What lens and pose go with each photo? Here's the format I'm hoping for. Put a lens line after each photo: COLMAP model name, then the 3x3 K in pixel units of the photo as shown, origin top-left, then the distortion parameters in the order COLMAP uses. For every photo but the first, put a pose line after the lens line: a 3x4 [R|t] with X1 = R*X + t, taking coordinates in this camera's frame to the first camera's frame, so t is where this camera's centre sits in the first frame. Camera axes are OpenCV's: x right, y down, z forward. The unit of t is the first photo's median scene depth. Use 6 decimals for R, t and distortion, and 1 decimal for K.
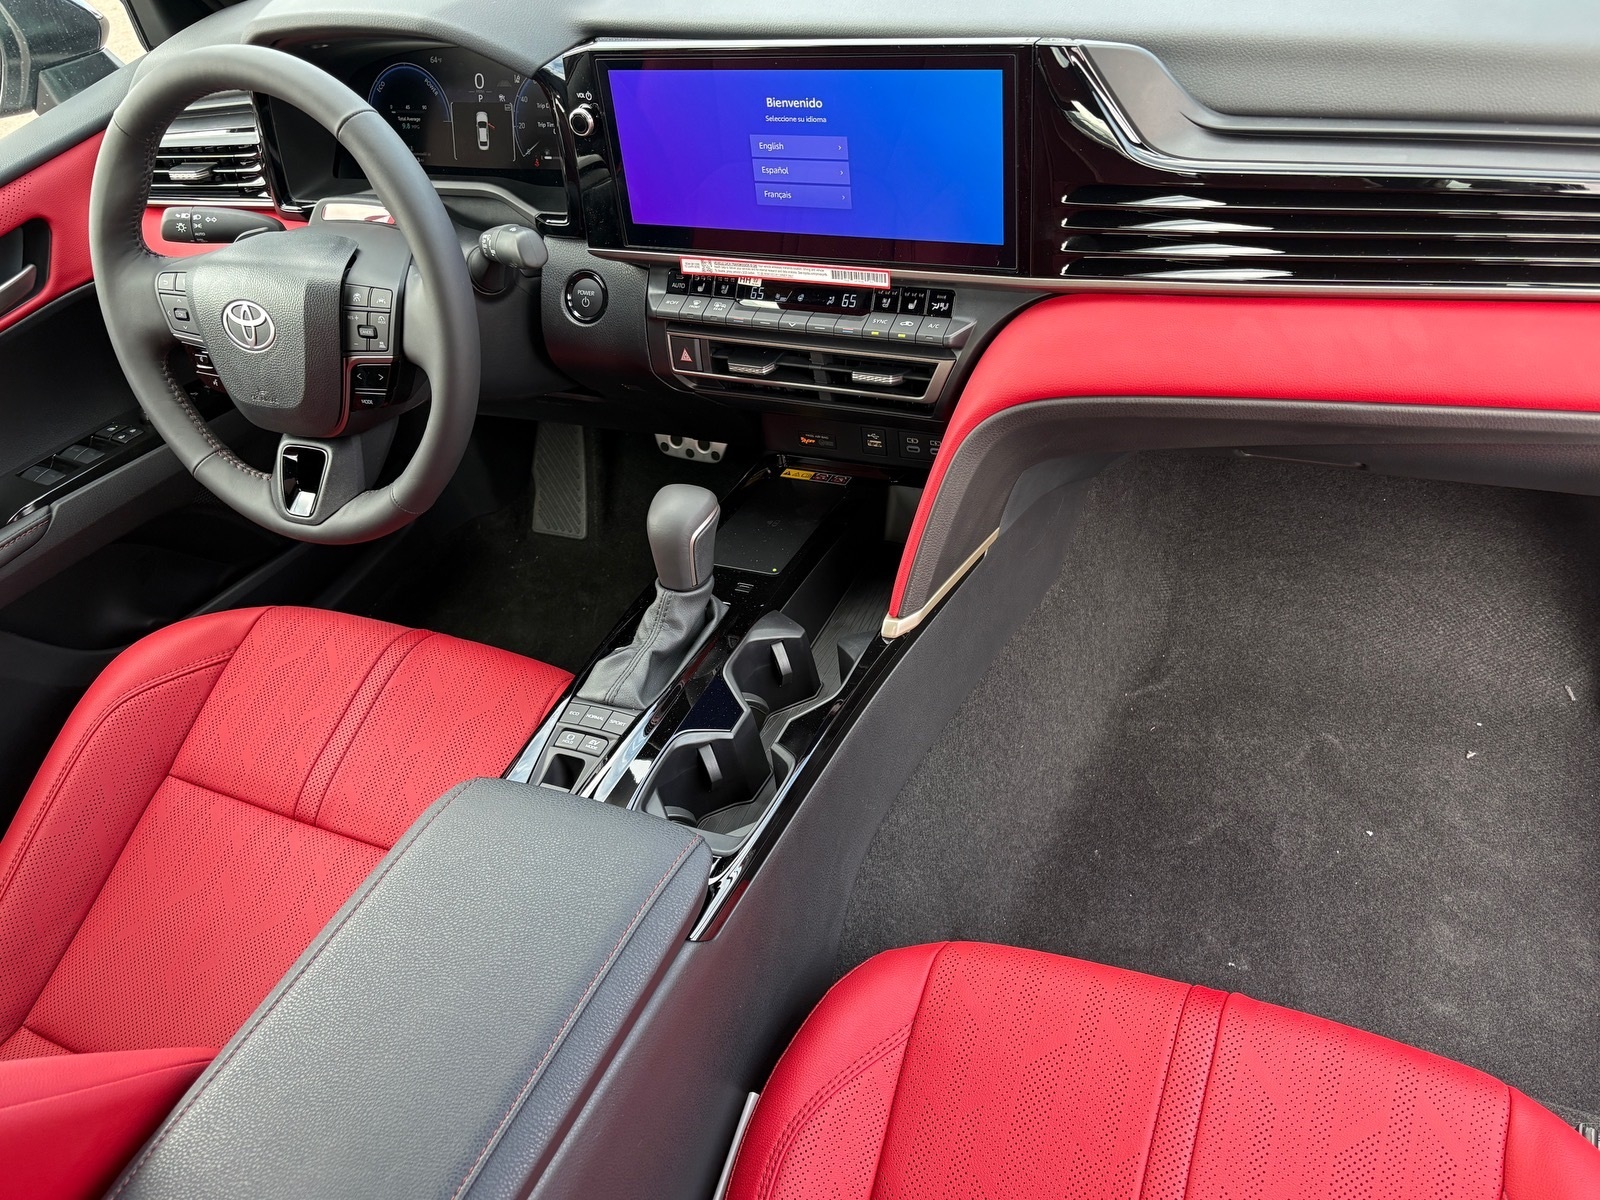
lens RADIAL K [[1255.8, 0, 800.7], [0, 1255.8, 556.3], [0, 0, 1]] dist [0.053502, -0.000153]
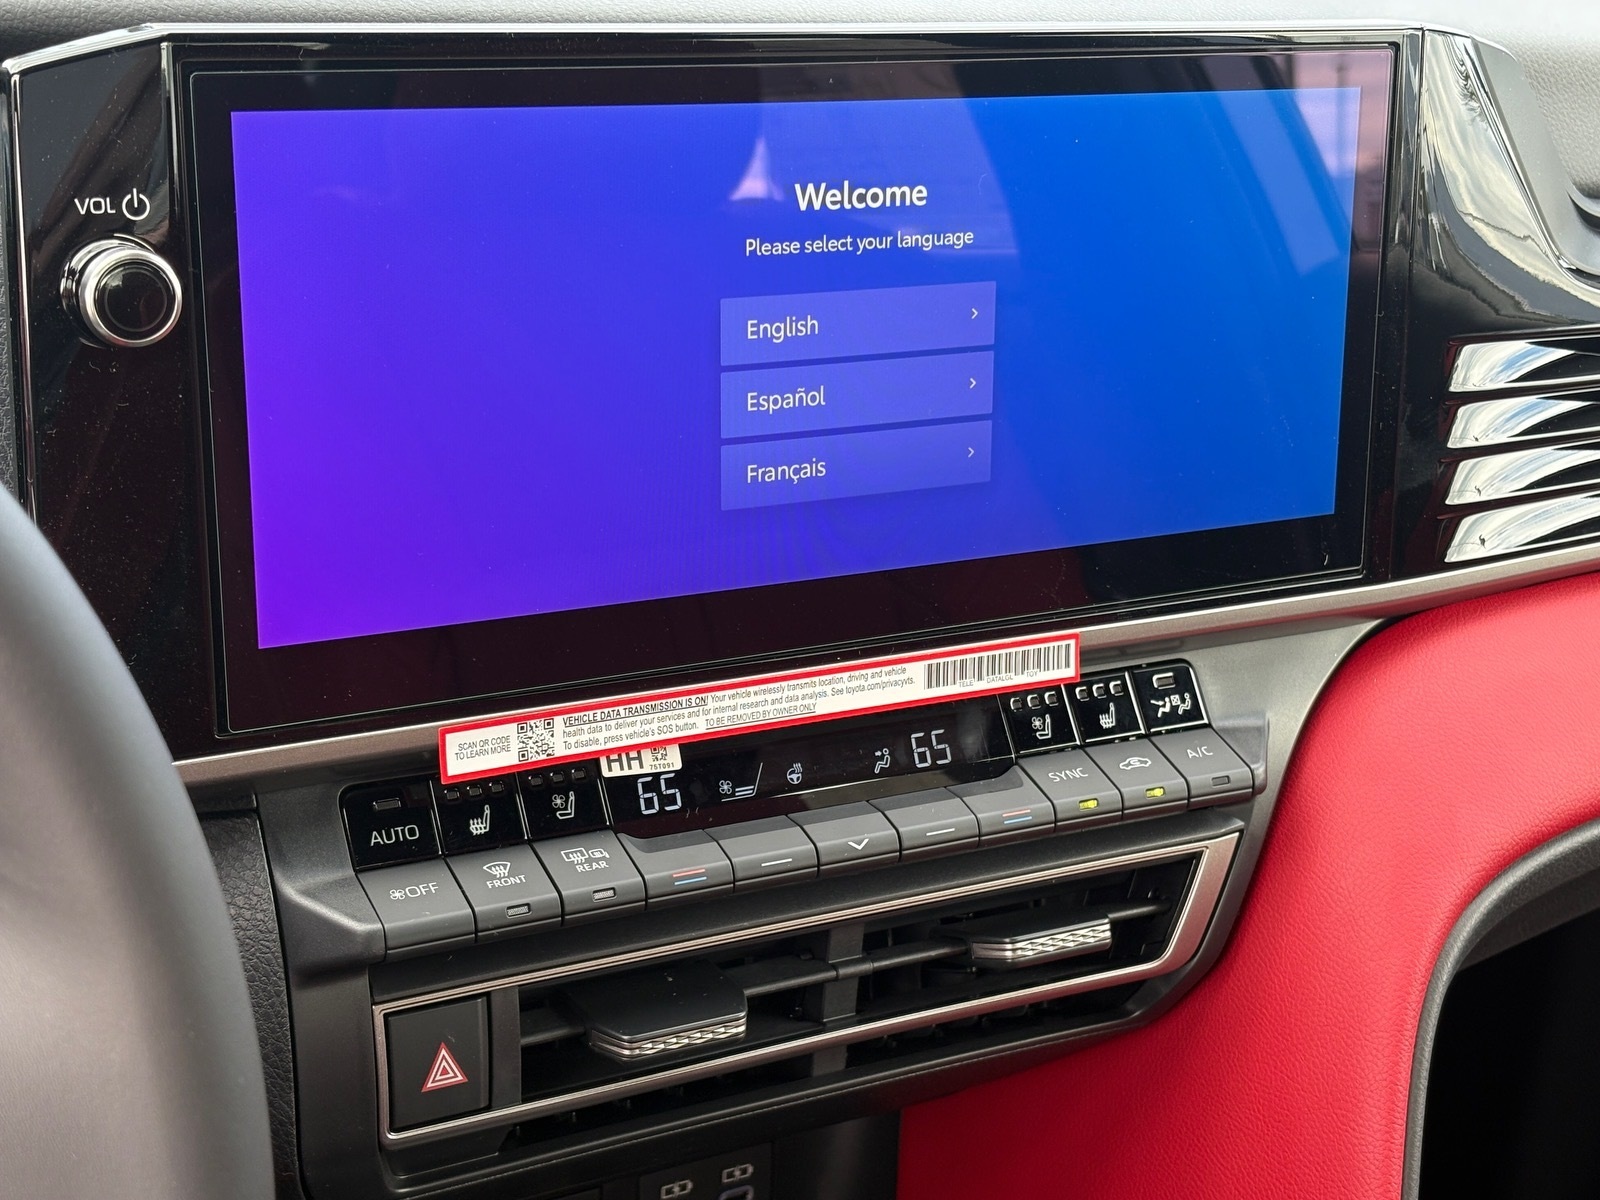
lens RADIAL K [[2493.7, 0, 800.0], [0, 2493.7, 600.0], [0, 0, 1]] dist [0.143088, -0.048746]
pose [[0.554418, -0.126322, 0.822595, -0.539028], [0.360260, 0.927434, -0.100389, -0.185910], [-0.750222, 0.352006, 0.559696, 0.635322]]
